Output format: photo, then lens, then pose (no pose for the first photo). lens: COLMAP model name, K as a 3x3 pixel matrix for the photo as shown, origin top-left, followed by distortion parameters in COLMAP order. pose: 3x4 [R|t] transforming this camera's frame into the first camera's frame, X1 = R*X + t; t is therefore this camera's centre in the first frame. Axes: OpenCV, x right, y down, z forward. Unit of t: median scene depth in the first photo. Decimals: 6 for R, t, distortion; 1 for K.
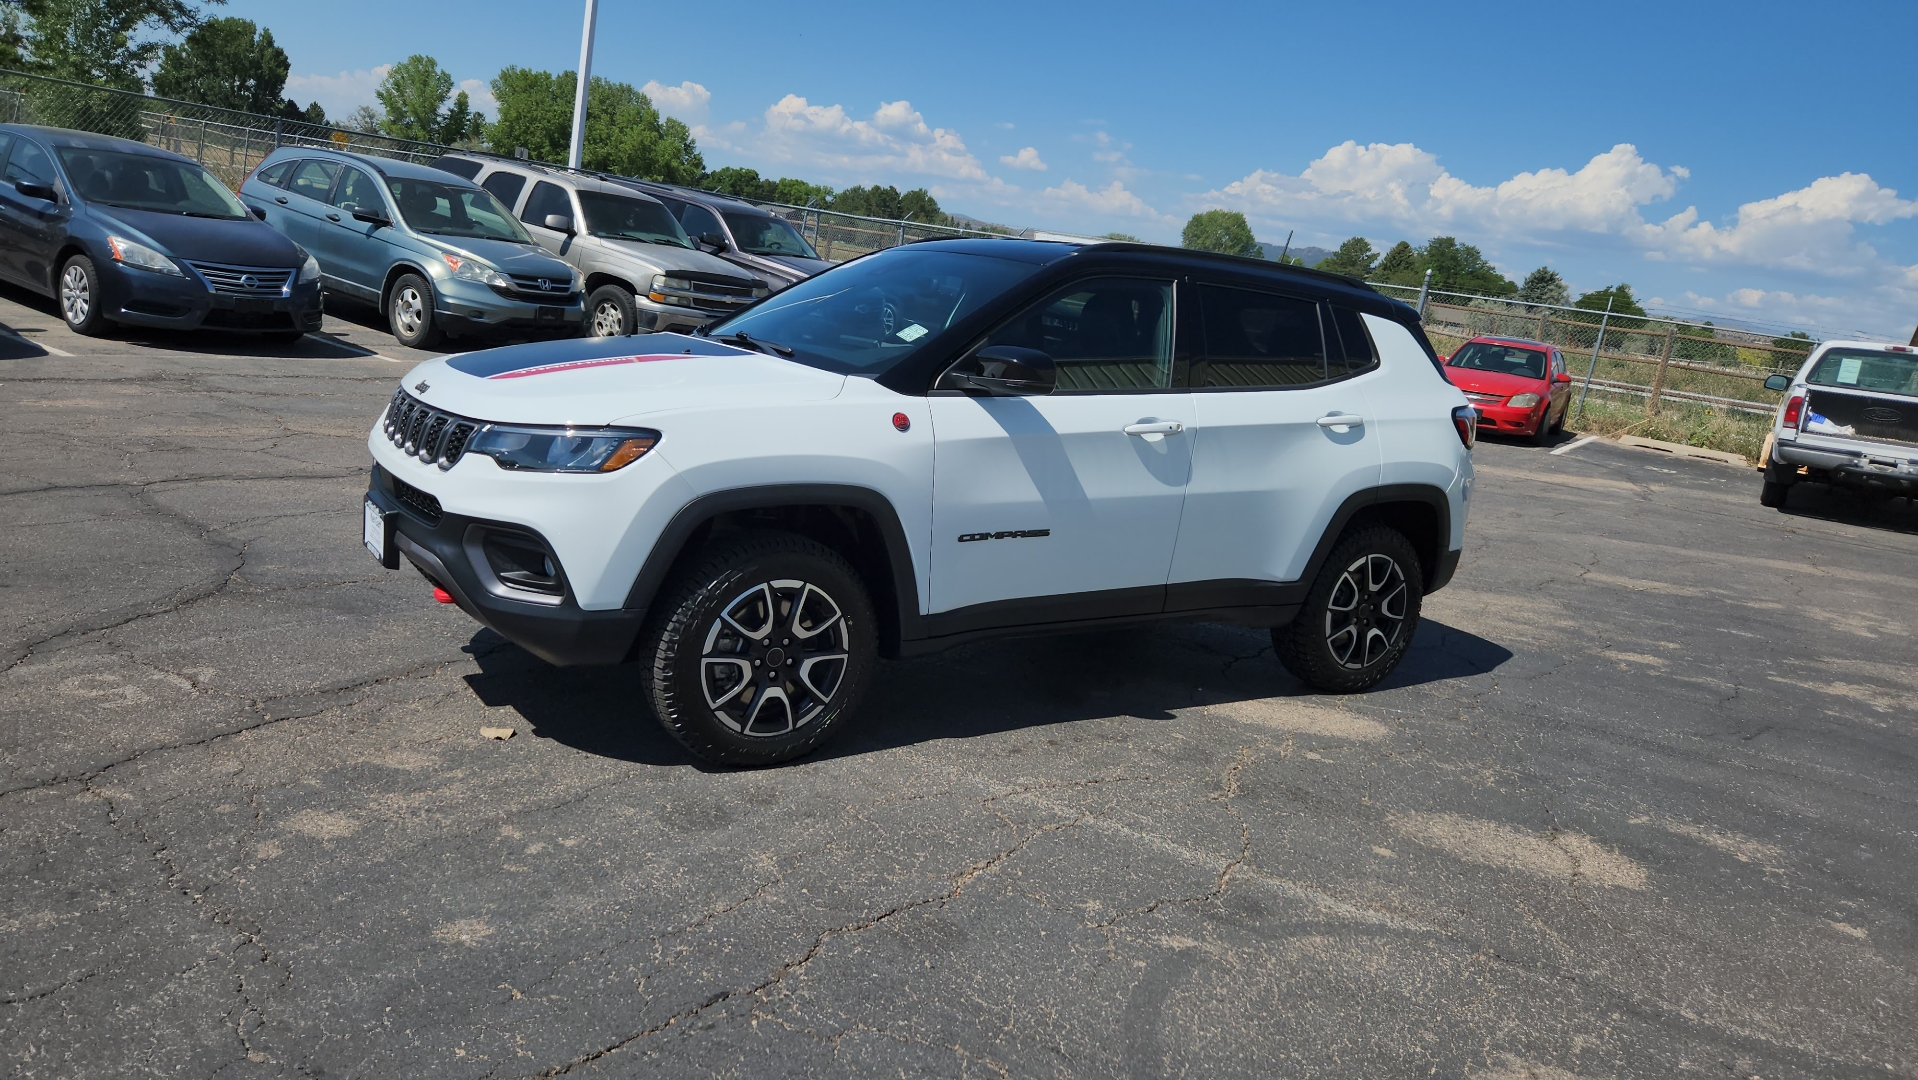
lens RADIAL K [[1285.8, 0, 942.9], [0, 1285.8, 535.0], [0, 0, 1]] dist [0.070275, -0.056834]
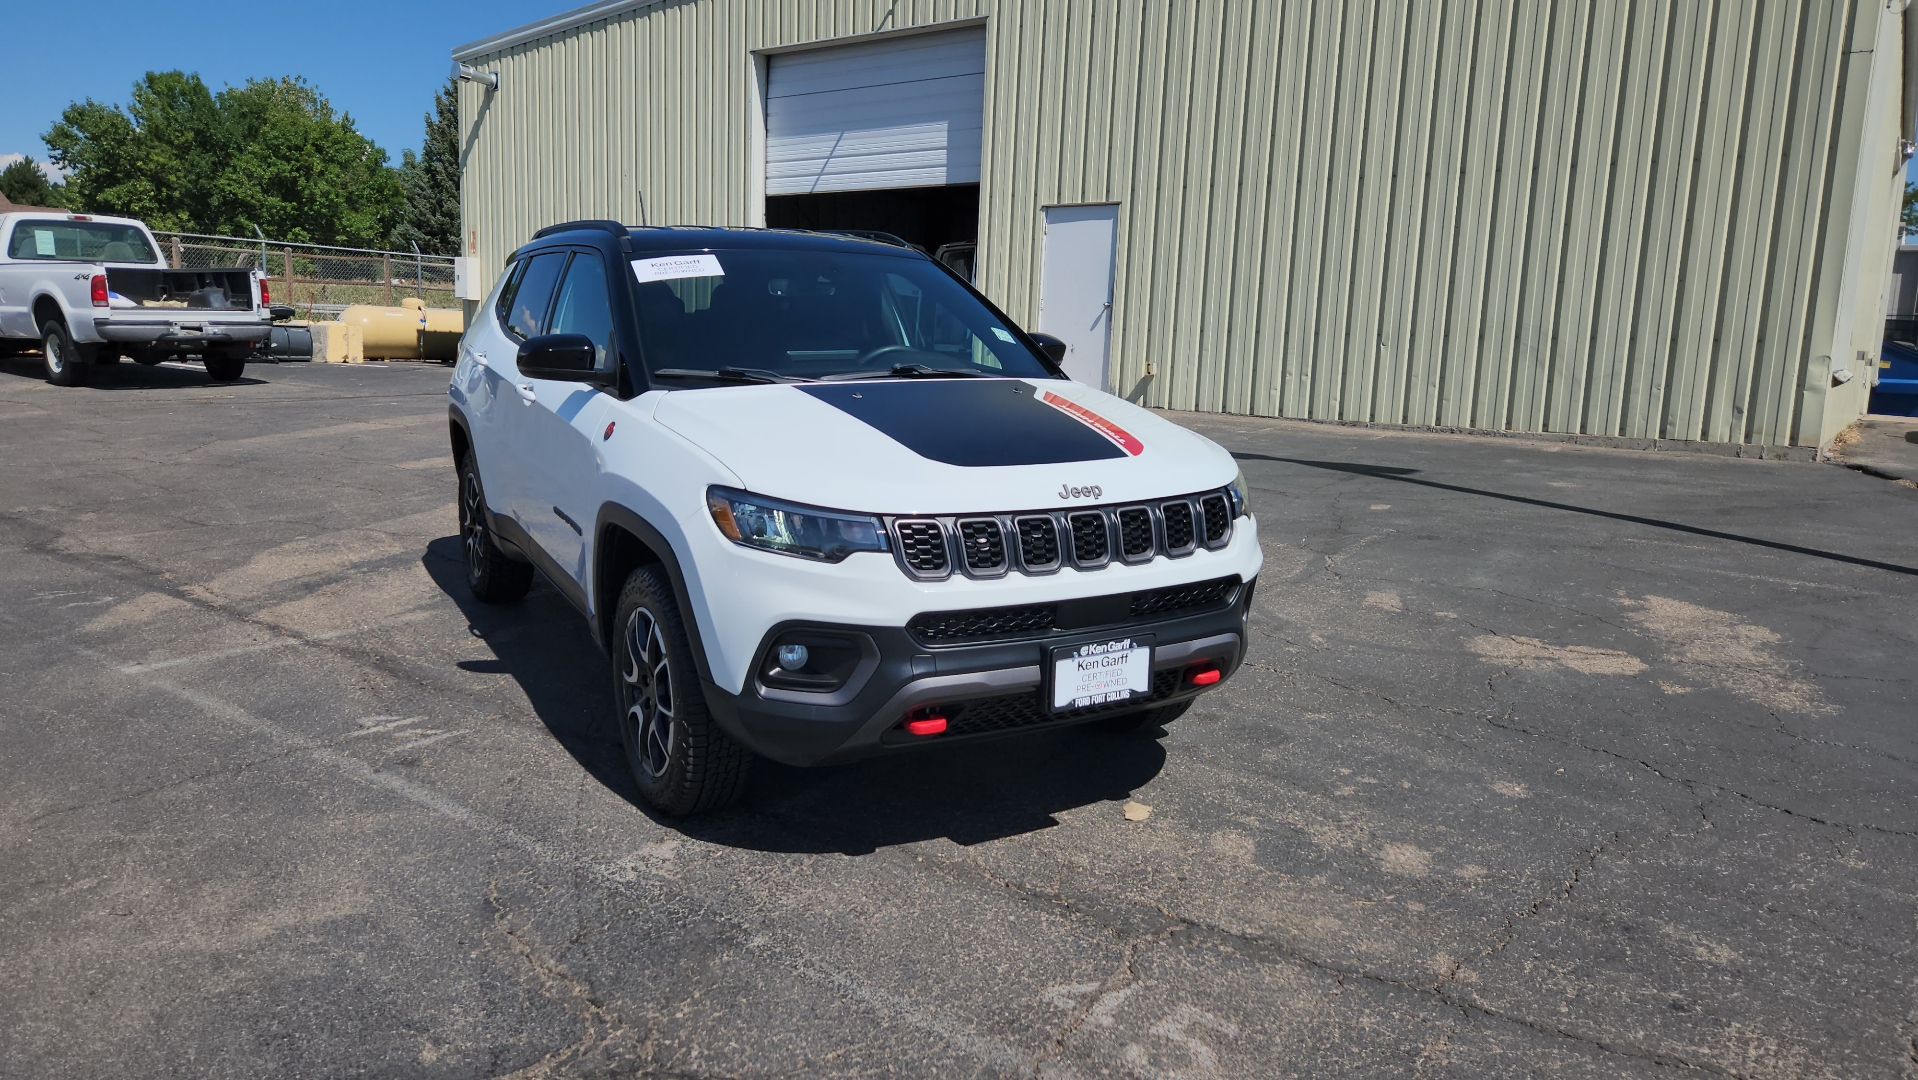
lens RADIAL K [[1285.8, 0, 926.0], [0, 1285.8, 527.3], [0, 0, 1]] dist [0.070275, -0.056834]
pose [[0.068918, -0.293132, 0.953585, -1.057702], [0.171163, 0.945158, 0.278172, -0.298196], [-0.982829, 0.144047, 0.115311, 0.889389]]
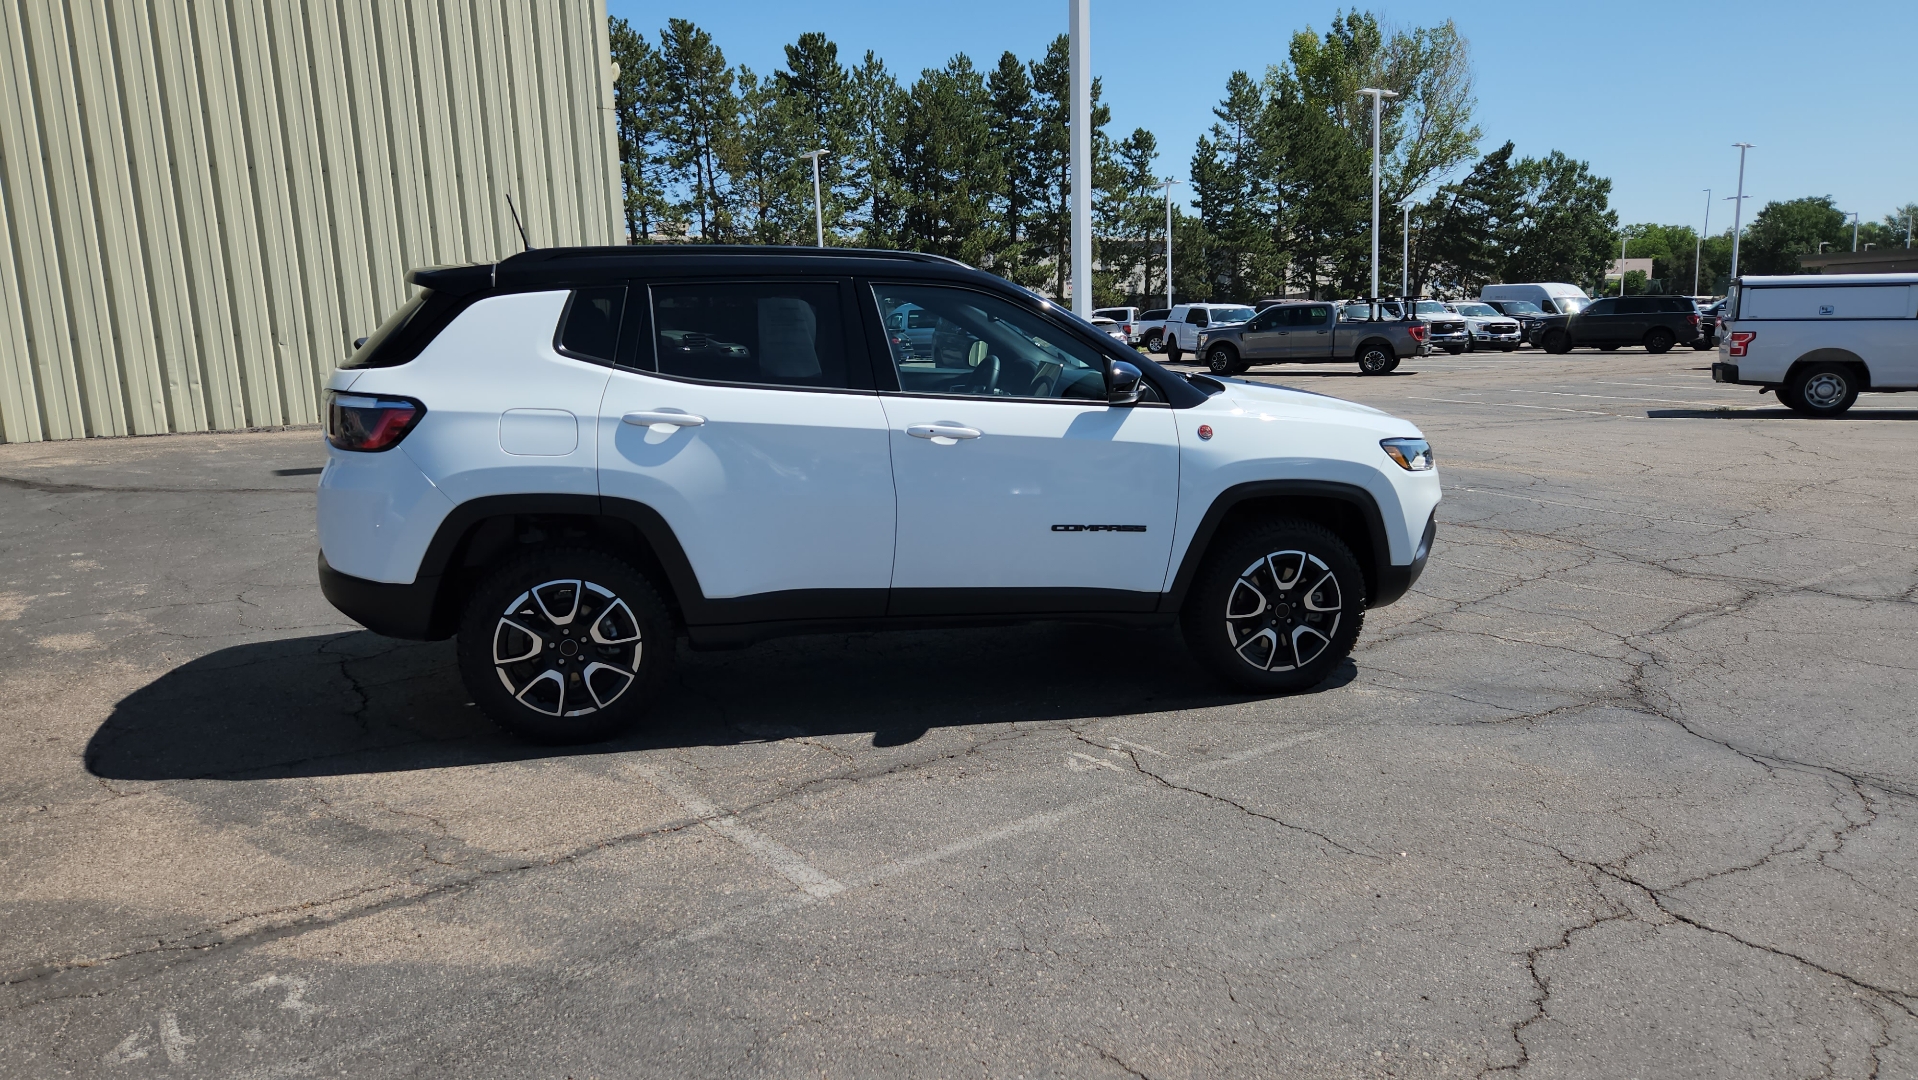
lens RADIAL K [[1285.8, 0, 936.0], [0, 1285.8, 551.7], [0, 0, 1]] dist [0.070275, -0.056834]
pose [[-0.935741, -0.179926, 0.303340, -0.369065], [-0.044735, 0.913685, 0.403955, -0.486641], [-0.349839, 0.364427, -0.863021, 2.219700]]
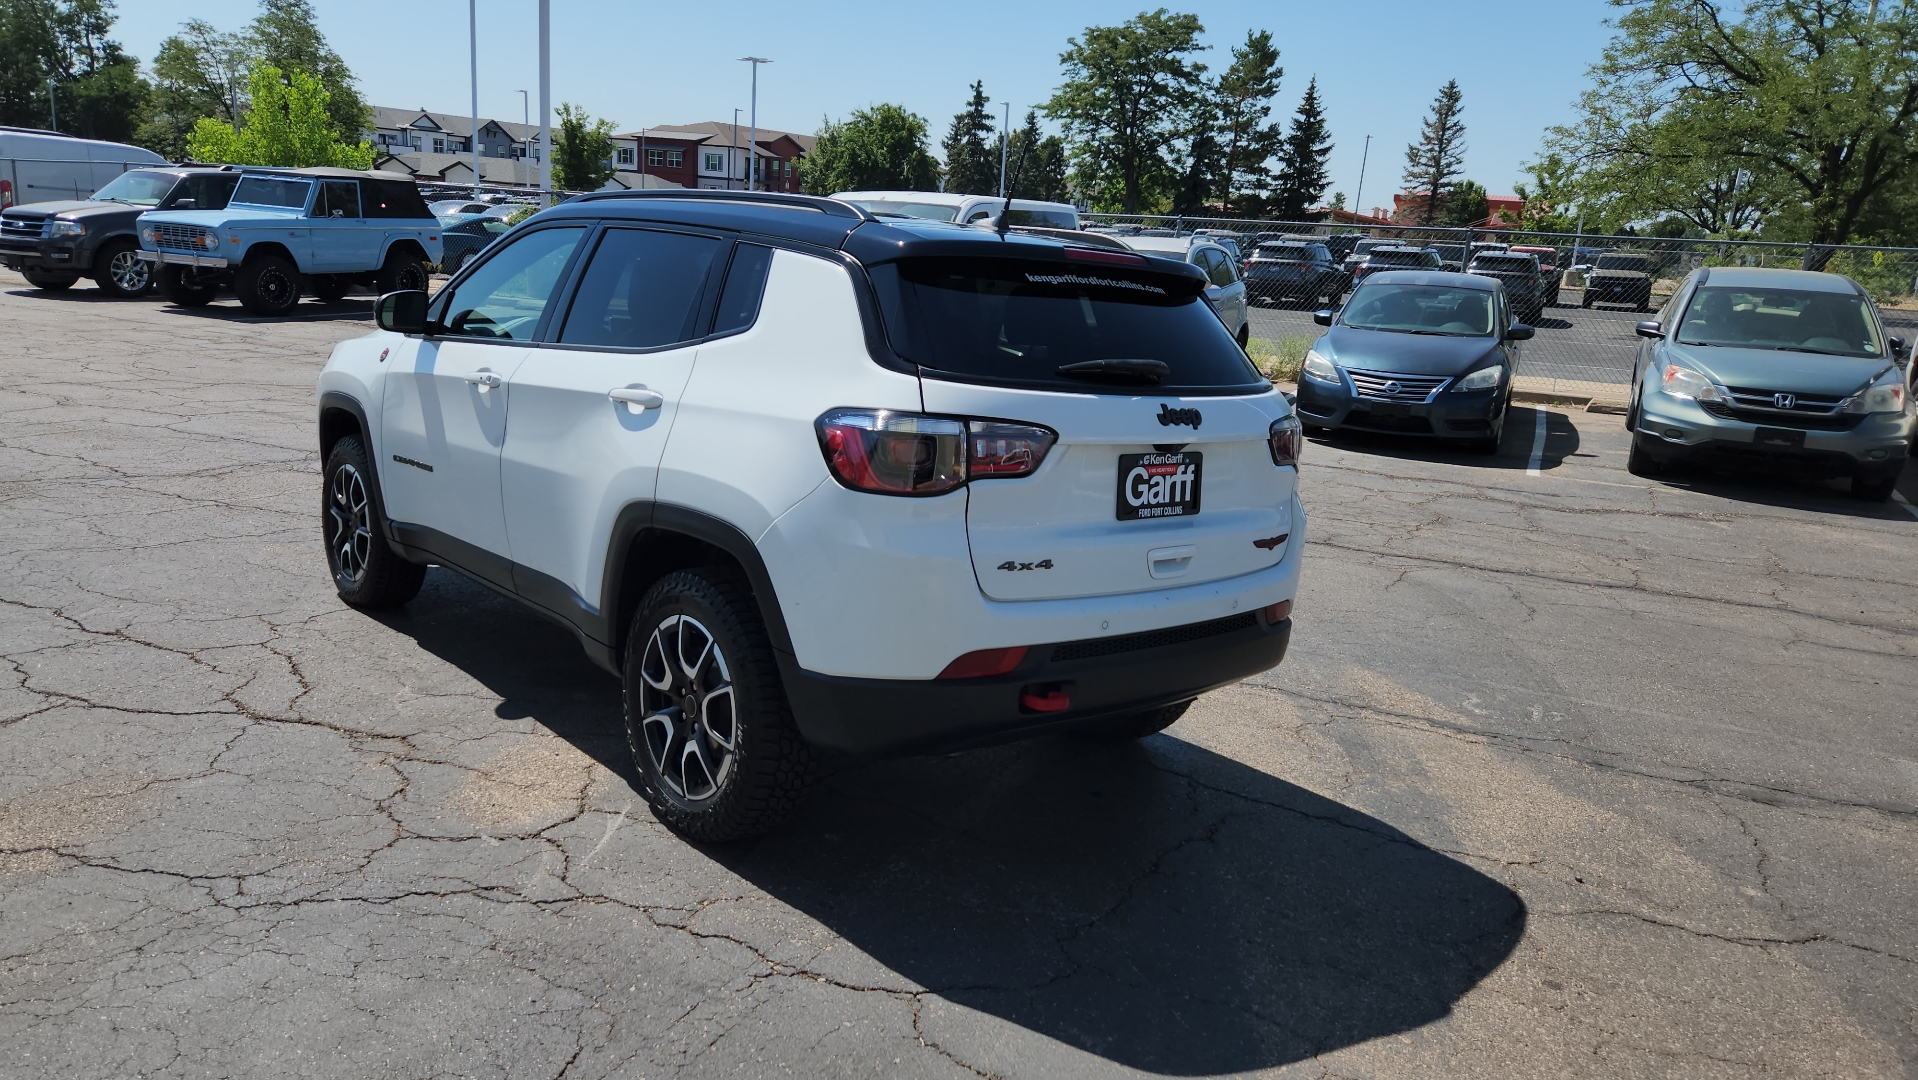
lens RADIAL K [[1285.8, 0, 933.5], [0, 1285.8, 538.7], [0, 0, 1]] dist [0.070275, -0.056834]
pose [[0.145815, 0.096688, -0.984576, 1.136325], [-0.244393, 0.967889, 0.058855, -0.104342], [0.958650, 0.232041, 0.164762, 1.171086]]
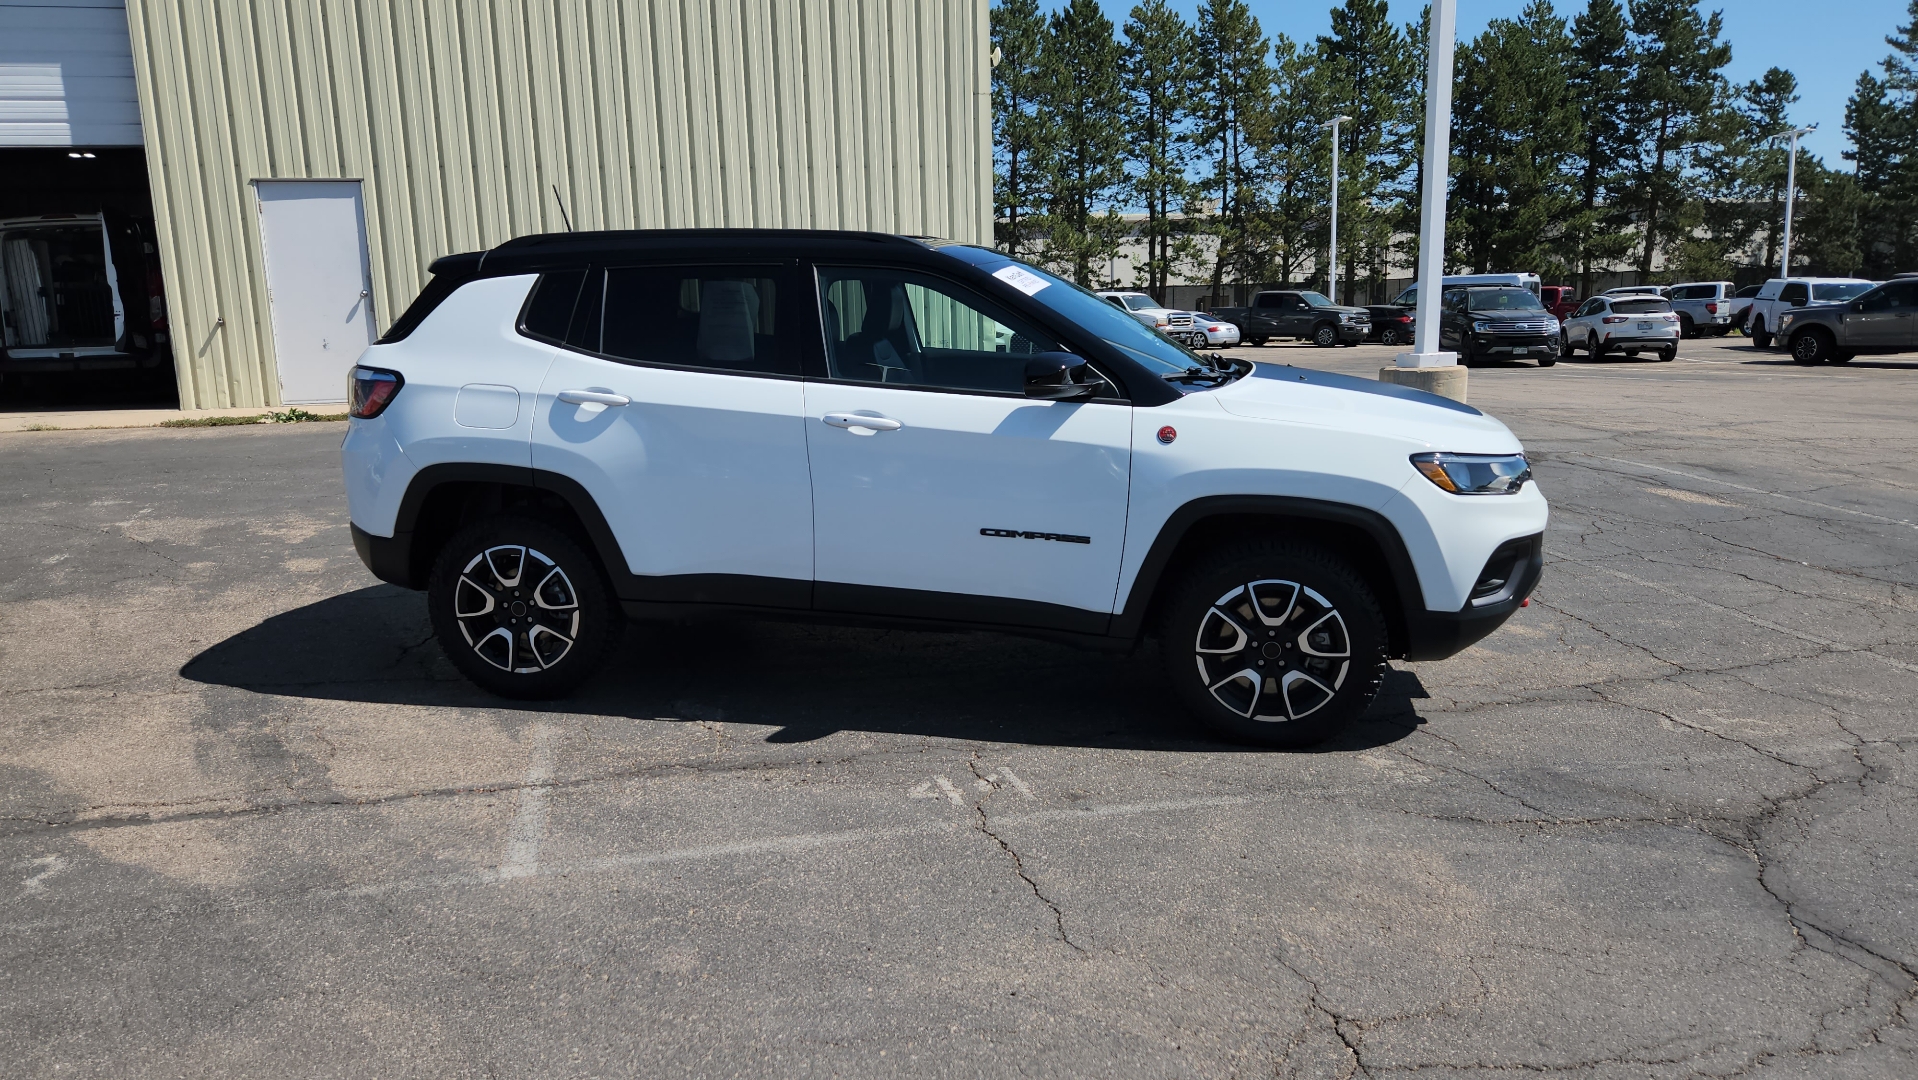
lens RADIAL K [[1285.8, 0, 919.9], [0, 1285.8, 545.8], [0, 0, 1]] dist [0.070275, -0.056834]
pose [[-0.717335, -0.252305, 0.649440, -0.728500], [0.053586, 0.909388, 0.412482, -0.473800], [-0.694664, 0.330689, -0.638816, 1.924197]]
